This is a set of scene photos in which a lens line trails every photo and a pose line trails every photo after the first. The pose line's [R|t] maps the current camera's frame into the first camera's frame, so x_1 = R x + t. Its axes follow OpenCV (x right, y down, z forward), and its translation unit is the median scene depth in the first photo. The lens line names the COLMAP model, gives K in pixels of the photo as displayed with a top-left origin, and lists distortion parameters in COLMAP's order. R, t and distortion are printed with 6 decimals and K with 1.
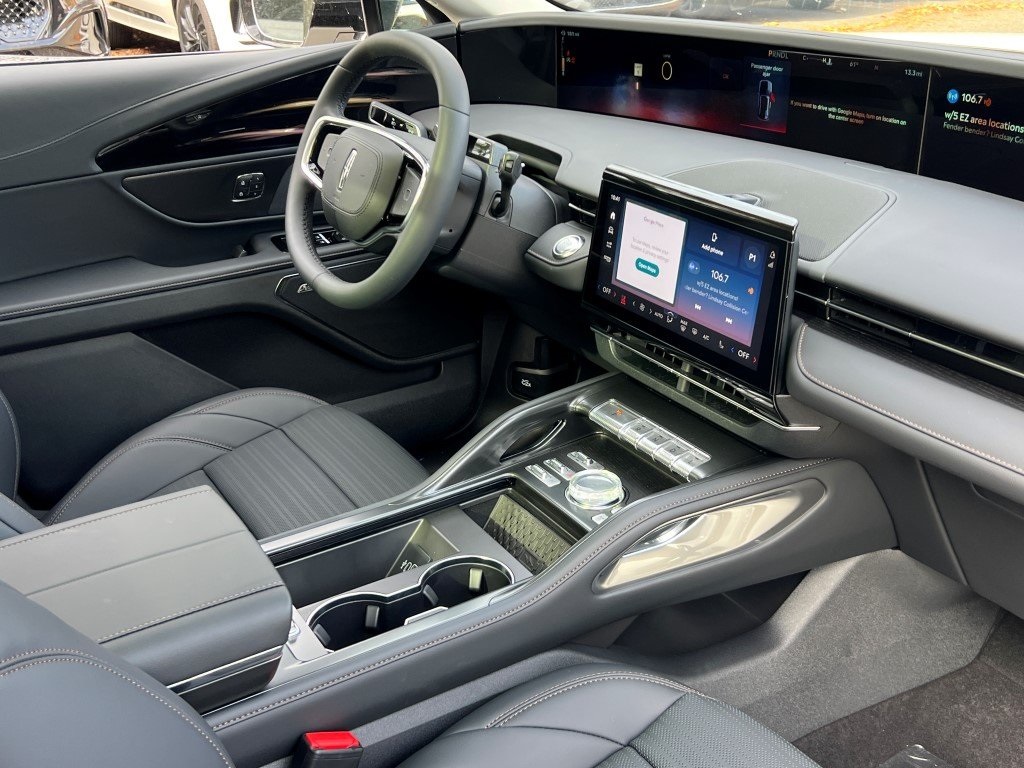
lens RADIAL K [[1100.3, 0, 512.0], [0, 1100.3, 384.0], [0, 0, 1]] dist [-0.002441, -0.006587]
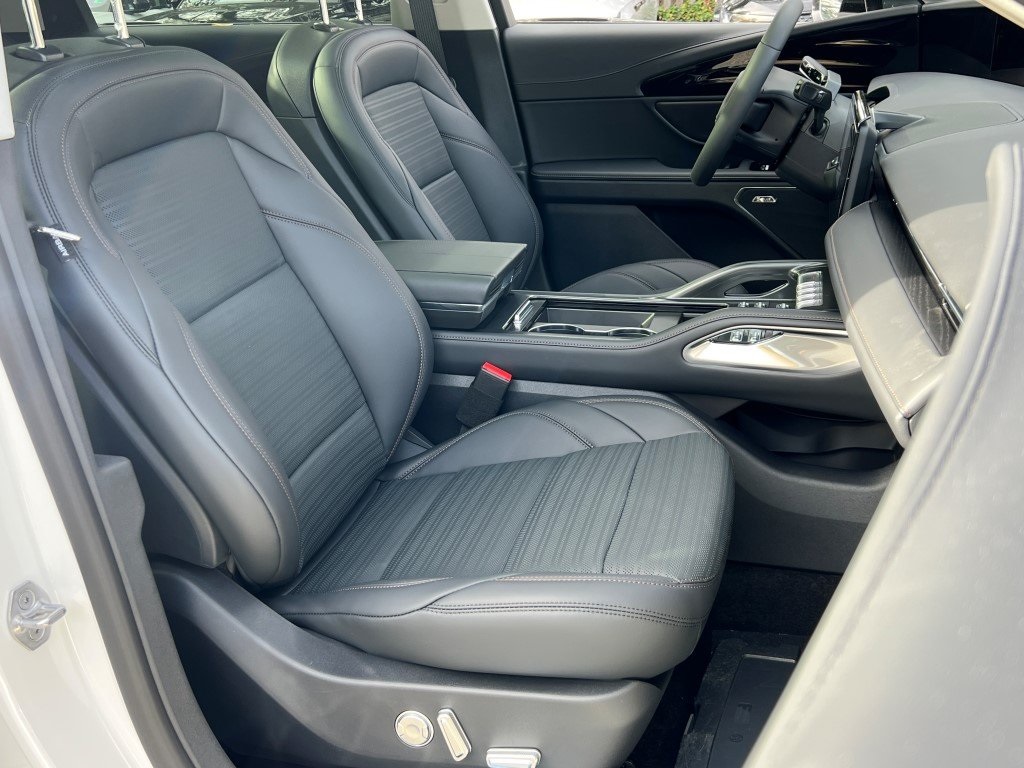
lens RADIAL K [[1042.4, 0, 512.0], [0, 1042.4, 384.0], [0, 0, 1]] dist [0.007635, 0.003455]
pose [[0.686200, 0.258168, -0.680058, 0.581383], [-0.275980, 0.957399, 0.084982, 0.114039], [0.673027, 0.129368, 0.728216, -0.113639]]
